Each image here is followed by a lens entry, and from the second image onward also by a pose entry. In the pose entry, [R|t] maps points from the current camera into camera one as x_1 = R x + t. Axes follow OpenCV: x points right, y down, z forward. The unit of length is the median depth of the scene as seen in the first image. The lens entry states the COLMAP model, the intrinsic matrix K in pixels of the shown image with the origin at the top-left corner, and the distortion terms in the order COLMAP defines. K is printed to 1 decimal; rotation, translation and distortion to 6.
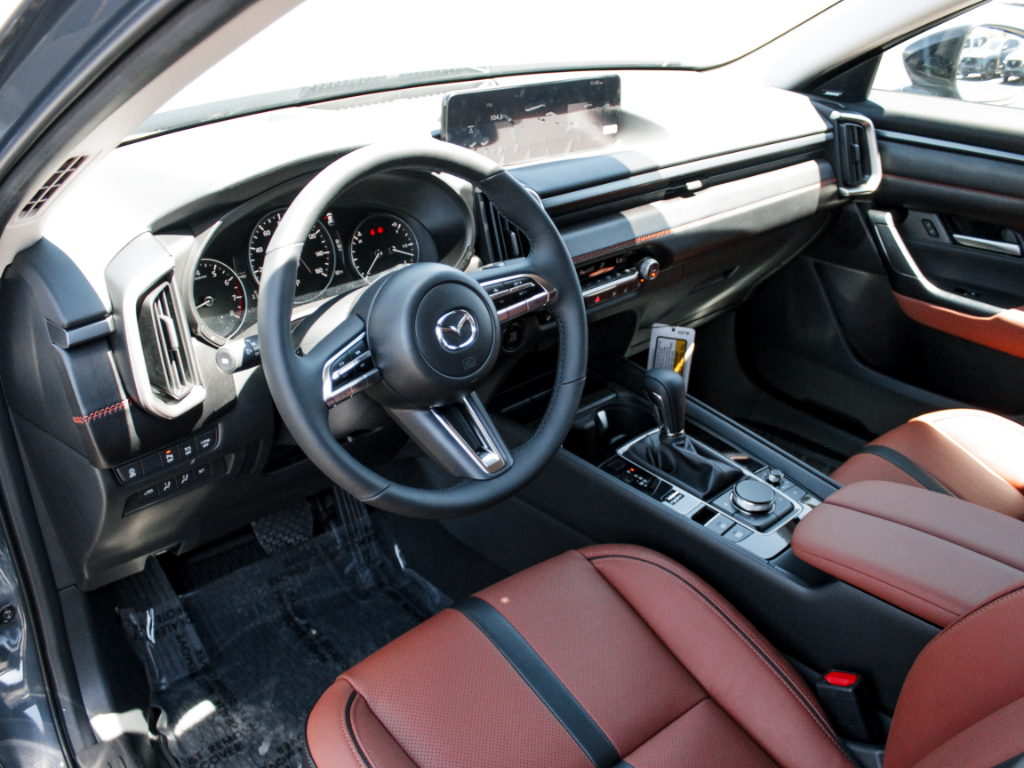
lens RADIAL K [[909.3, 0, 512.0], [0, 909.3, 384.0], [0, 0, 1]] dist [-0.194842, 0.167626]
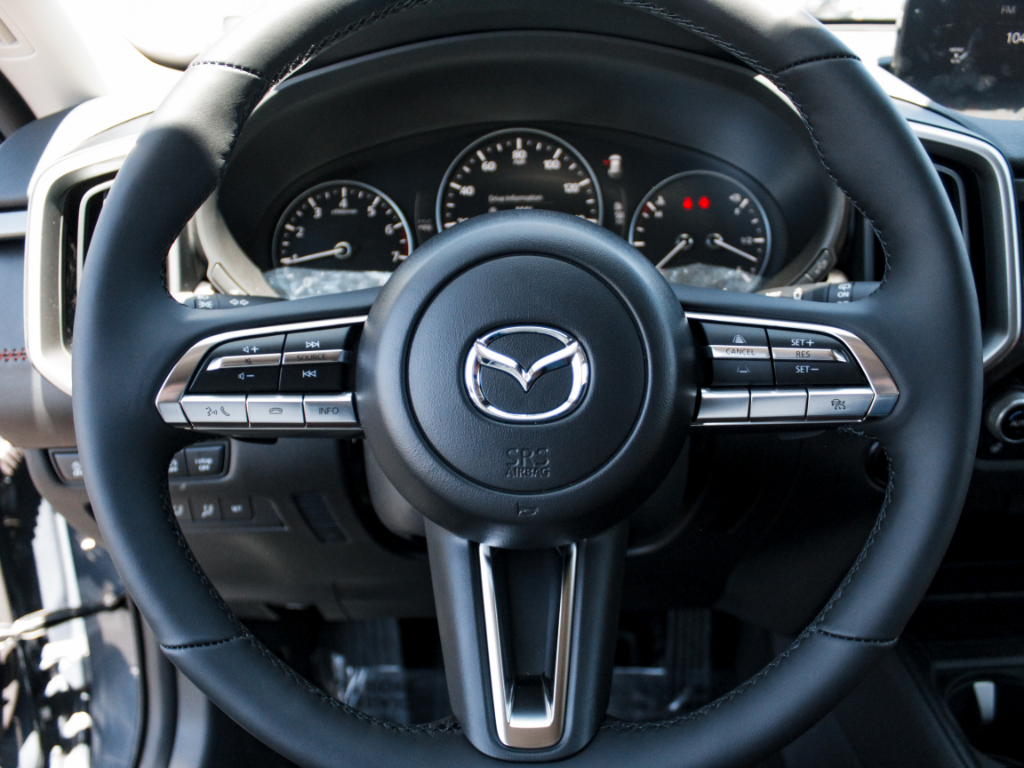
lens RADIAL K [[909.3, 0, 512.0], [0, 909.3, 384.0], [0, 0, 1]] dist [-0.194842, 0.167626]
pose [[0.733096, 0.237947, -0.637143, 0.135967], [-0.285389, 0.957961, 0.029392, -0.048058], [0.617352, 0.160287, 0.770185, 0.521170]]
